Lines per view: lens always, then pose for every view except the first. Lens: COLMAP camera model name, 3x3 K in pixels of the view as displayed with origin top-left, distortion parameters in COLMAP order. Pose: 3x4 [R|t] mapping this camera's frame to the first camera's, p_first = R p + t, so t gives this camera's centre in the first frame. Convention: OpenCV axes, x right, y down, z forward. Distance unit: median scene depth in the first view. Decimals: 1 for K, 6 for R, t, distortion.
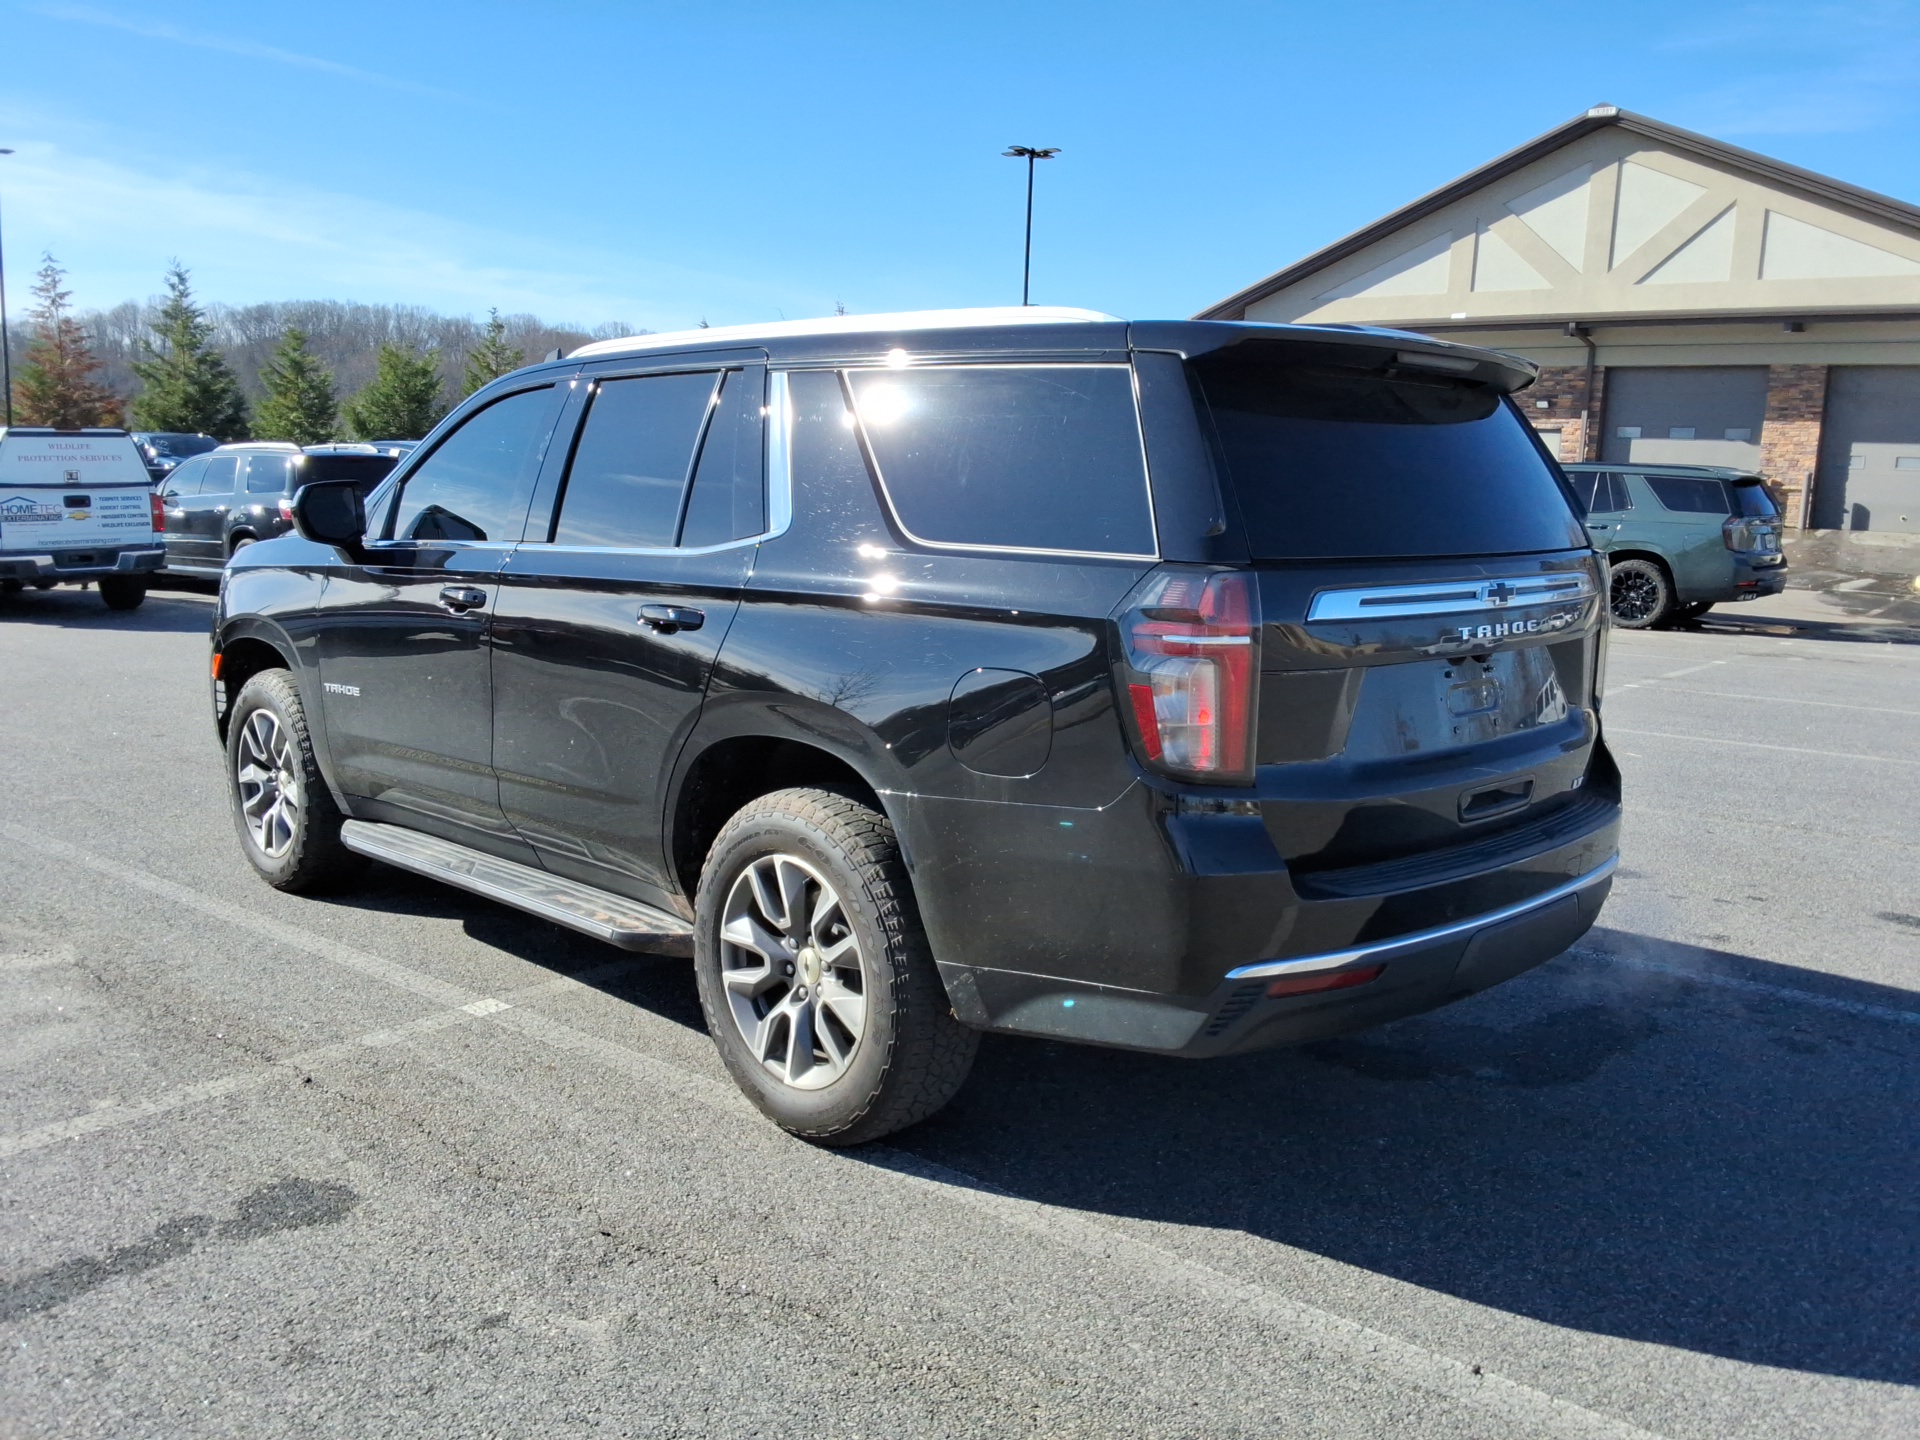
lens RADIAL K [[1526.6, 0, 973.0], [0, 1526.6, 719.5], [0, 0, 1]] dist [0.109054, -0.159520]
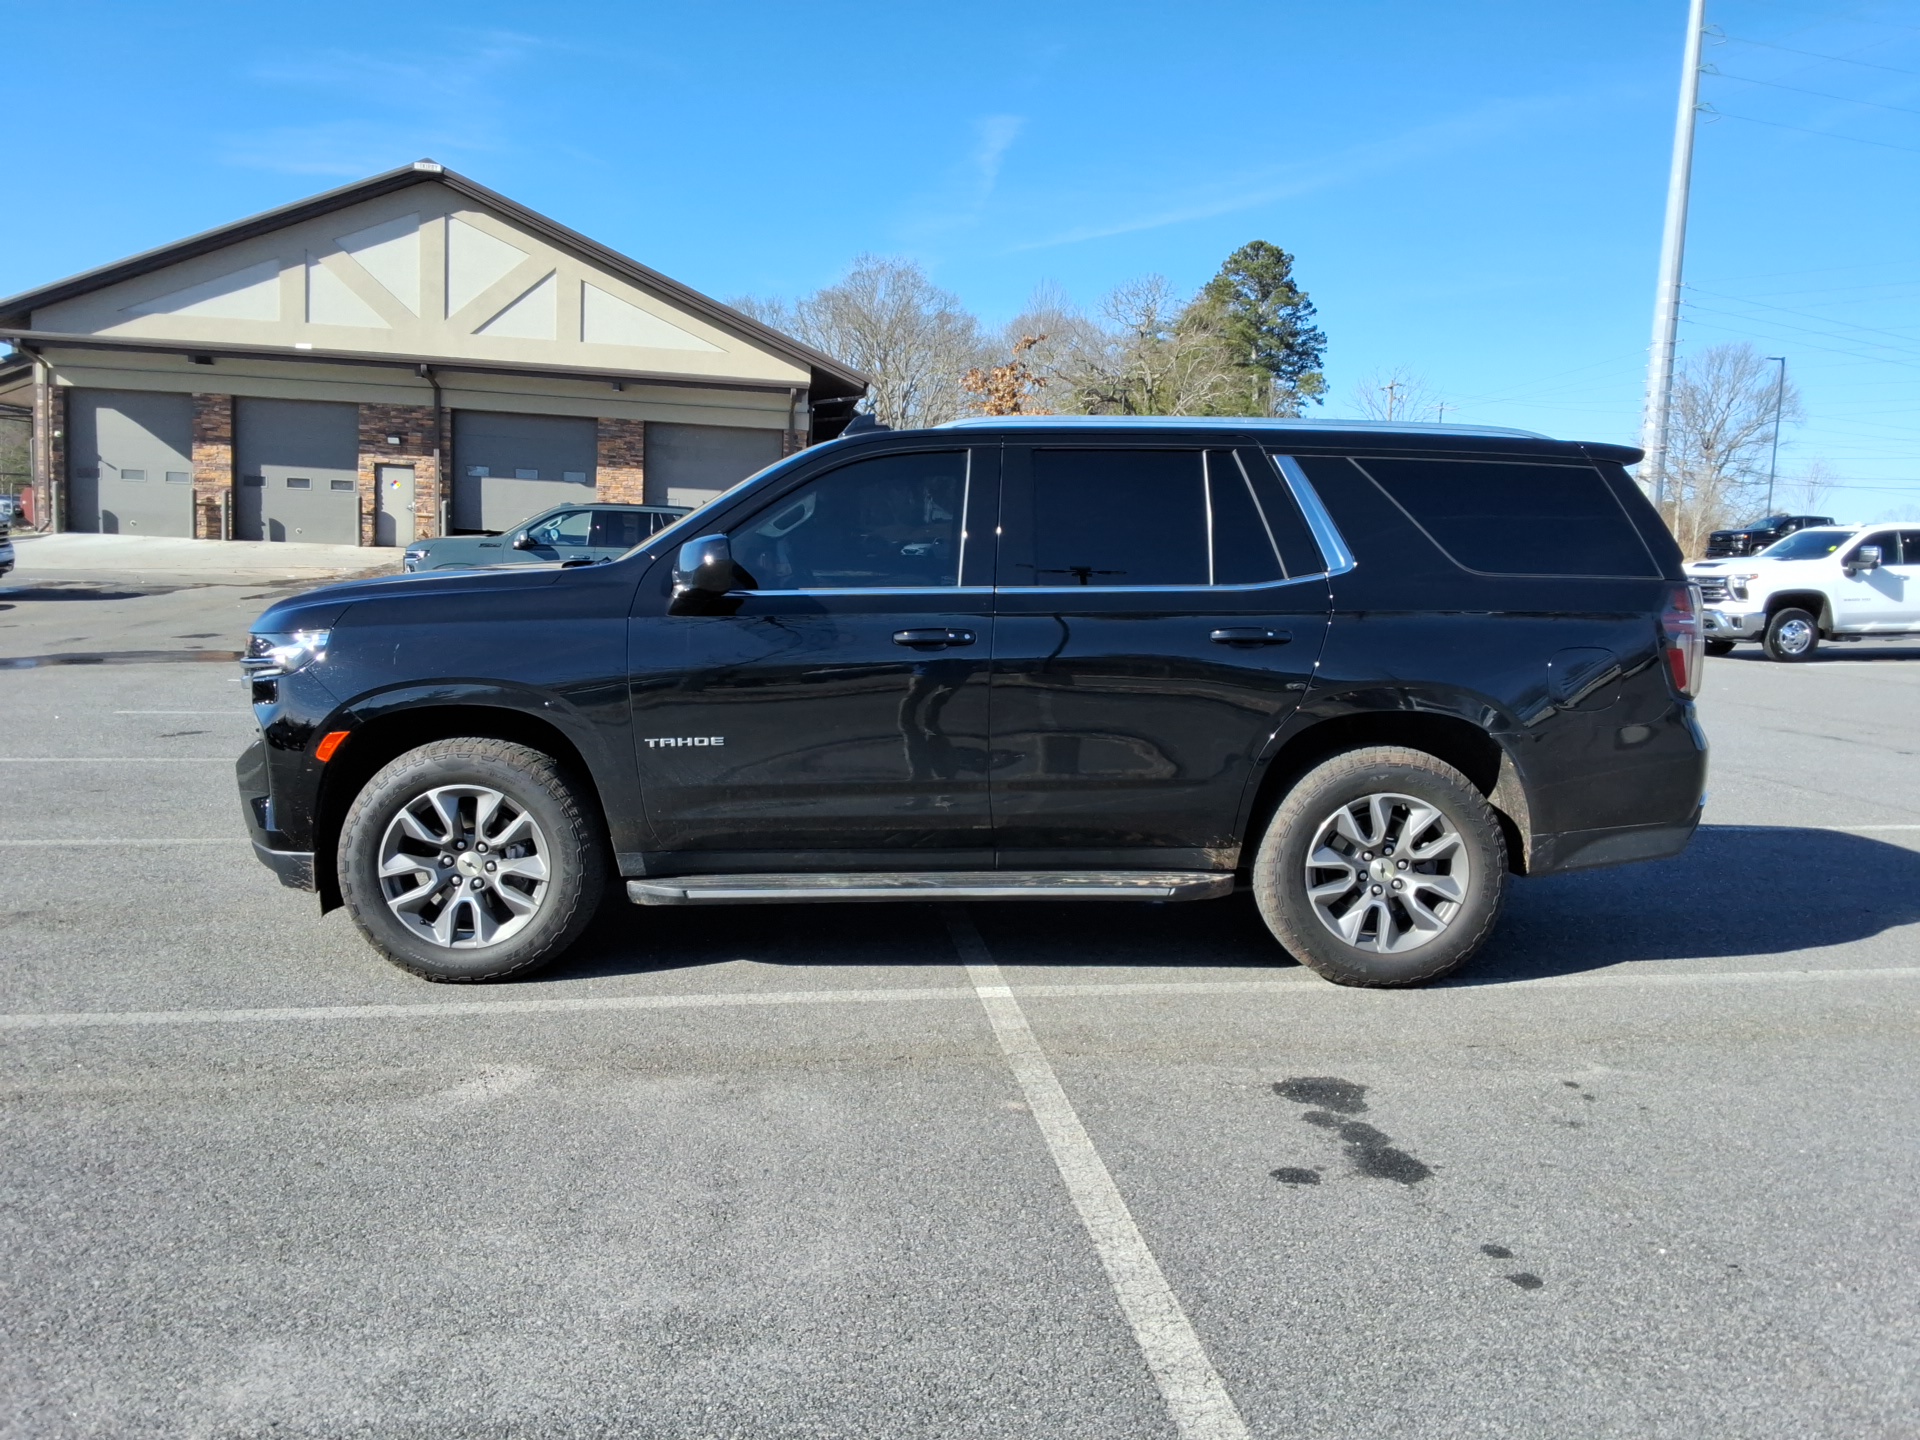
lens RADIAL K [[1526.6, 0, 973.0], [0, 1526.6, 719.5], [0, 0, 1]] dist [0.109054, -0.159520]
pose [[0.684313, -0.088521, 0.723795, -0.138898], [0.102885, 0.994395, 0.024343, -0.005333], [-0.721894, 0.057809, 0.689585, 0.027130]]
